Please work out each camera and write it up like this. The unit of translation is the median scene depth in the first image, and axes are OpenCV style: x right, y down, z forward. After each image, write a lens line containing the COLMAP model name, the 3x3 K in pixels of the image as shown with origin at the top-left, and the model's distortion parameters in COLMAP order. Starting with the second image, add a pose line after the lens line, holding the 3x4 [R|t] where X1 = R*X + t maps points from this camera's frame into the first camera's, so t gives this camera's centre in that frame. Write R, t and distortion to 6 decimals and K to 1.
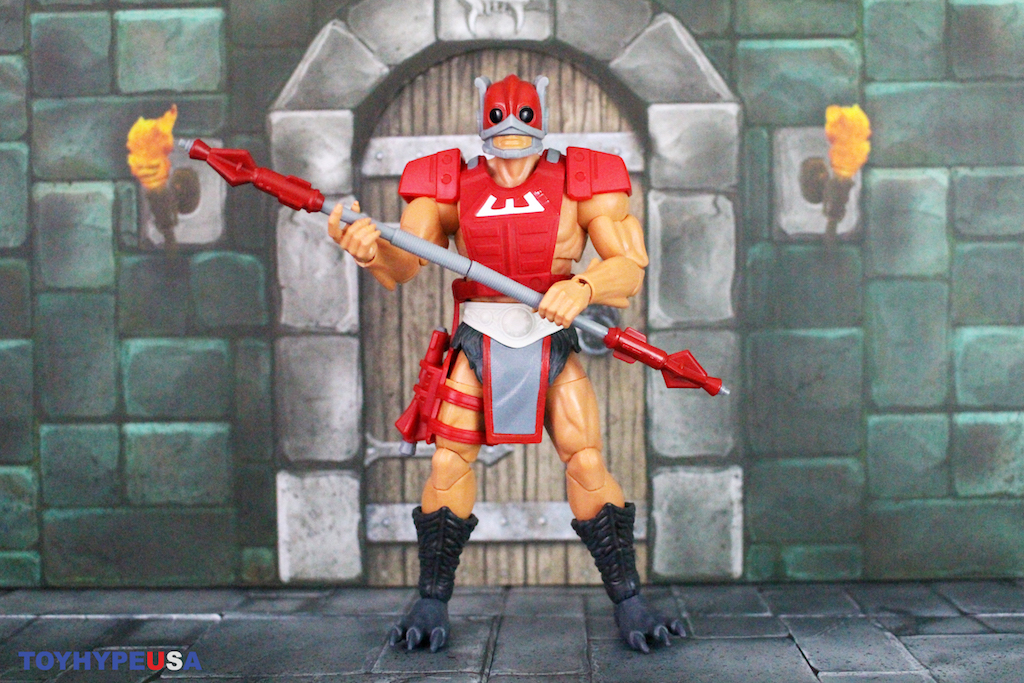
lens RADIAL K [[1393.5, 0, 517.0], [0, 1393.5, 337.1], [0, 0, 1]] dist [-0.044593, 0.000000]
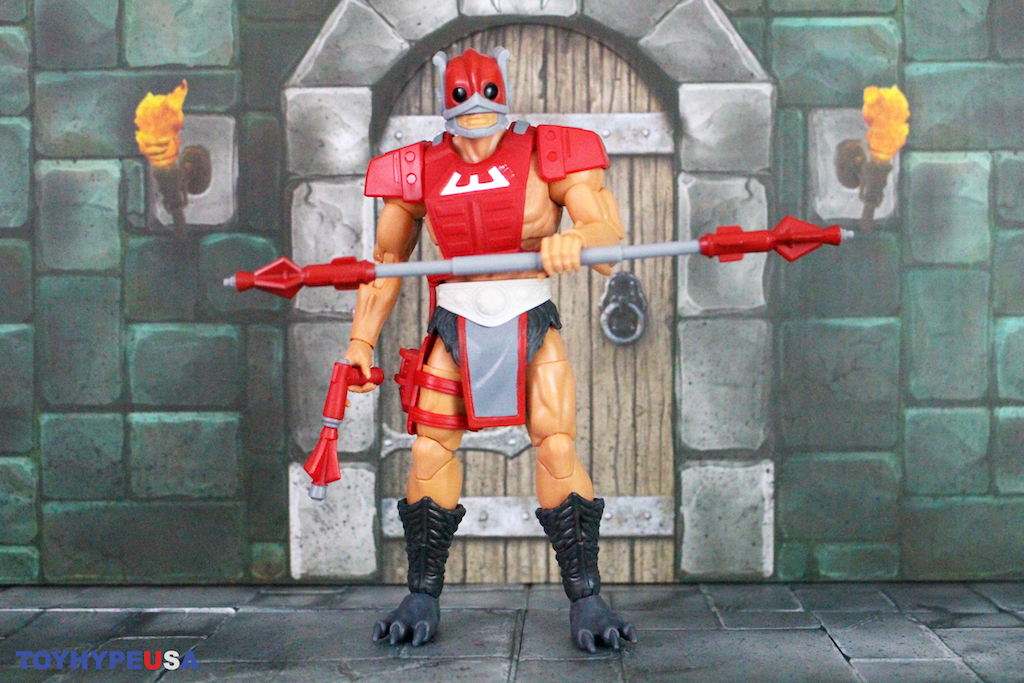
lens RADIAL K [[1595.4, 0, 521.5], [0, 1595.4, 336.6], [0, 0, 1]] dist [-0.017641, 0.000000]
pose [[0.999963, 0.006735, 0.005419, -0.019119], [-0.006716, 0.999971, -0.003546, 0.012309], [-0.005443, 0.003509, 0.999979, -0.101358]]
